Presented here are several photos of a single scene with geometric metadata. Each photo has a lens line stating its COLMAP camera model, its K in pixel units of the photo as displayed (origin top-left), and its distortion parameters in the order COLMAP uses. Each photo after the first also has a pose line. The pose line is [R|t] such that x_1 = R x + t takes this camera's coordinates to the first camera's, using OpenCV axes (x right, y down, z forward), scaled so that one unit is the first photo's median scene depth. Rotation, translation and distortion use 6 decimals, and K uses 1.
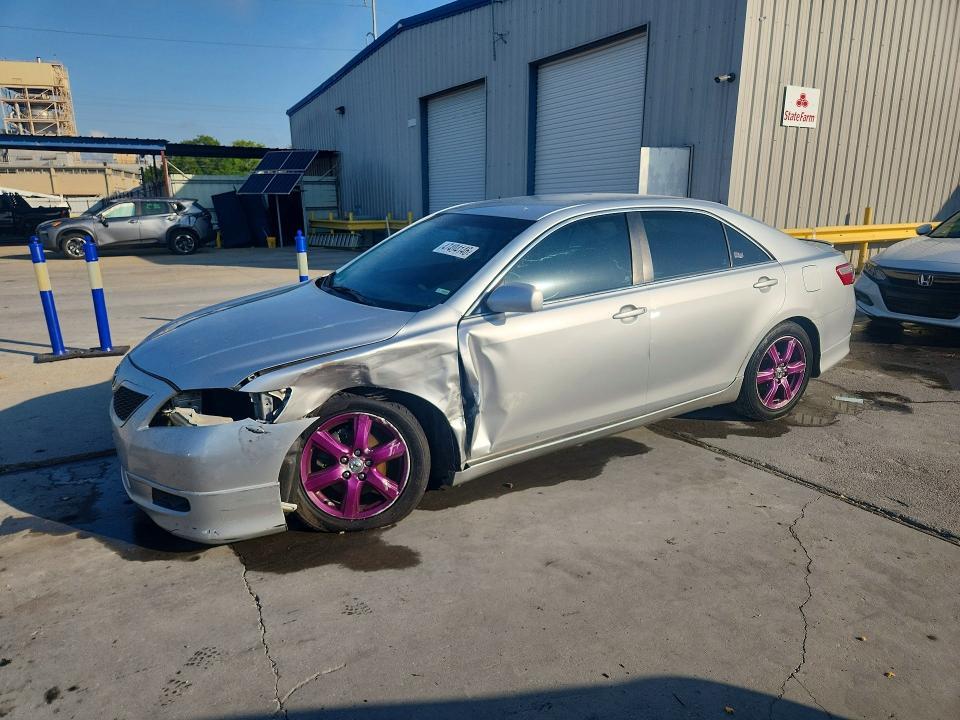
lens RADIAL K [[648.8, 0, 486.4], [0, 648.8, 358.4], [0, 0, 1]] dist [0.079954, -0.067676]
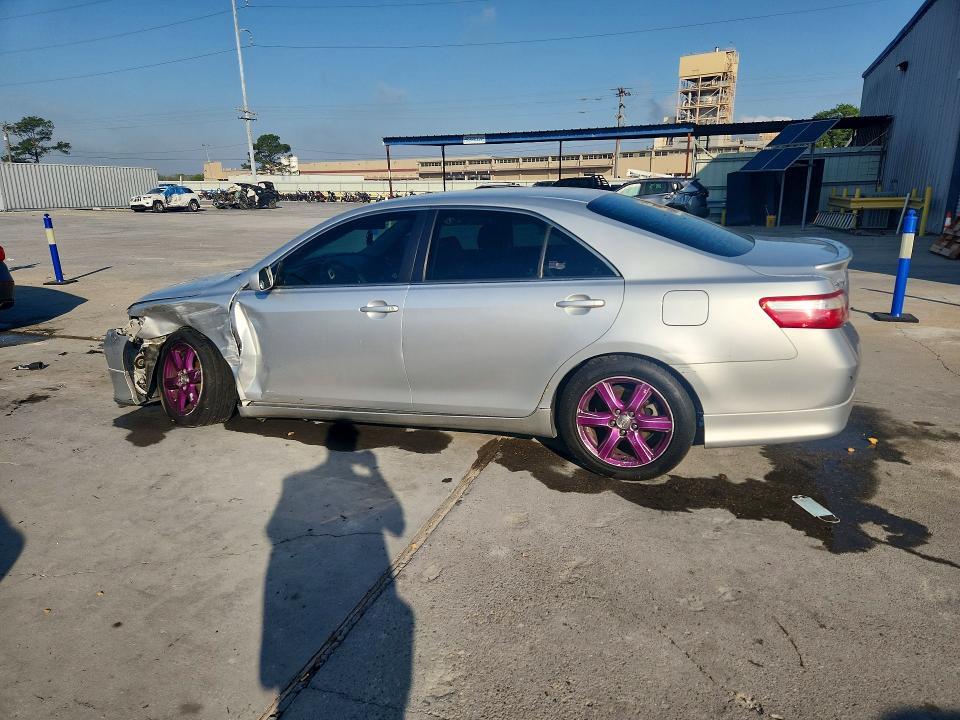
lens RADIAL K [[648.8, 0, 486.4], [0, 648.8, 358.4], [0, 0, 1]] dist [0.079954, -0.067676]
pose [[0.632017, 0.196306, -0.749679, 0.192631], [-0.168289, 0.979066, 0.114496, -0.024019], [0.756461, 0.053799, 0.651822, 0.079440]]
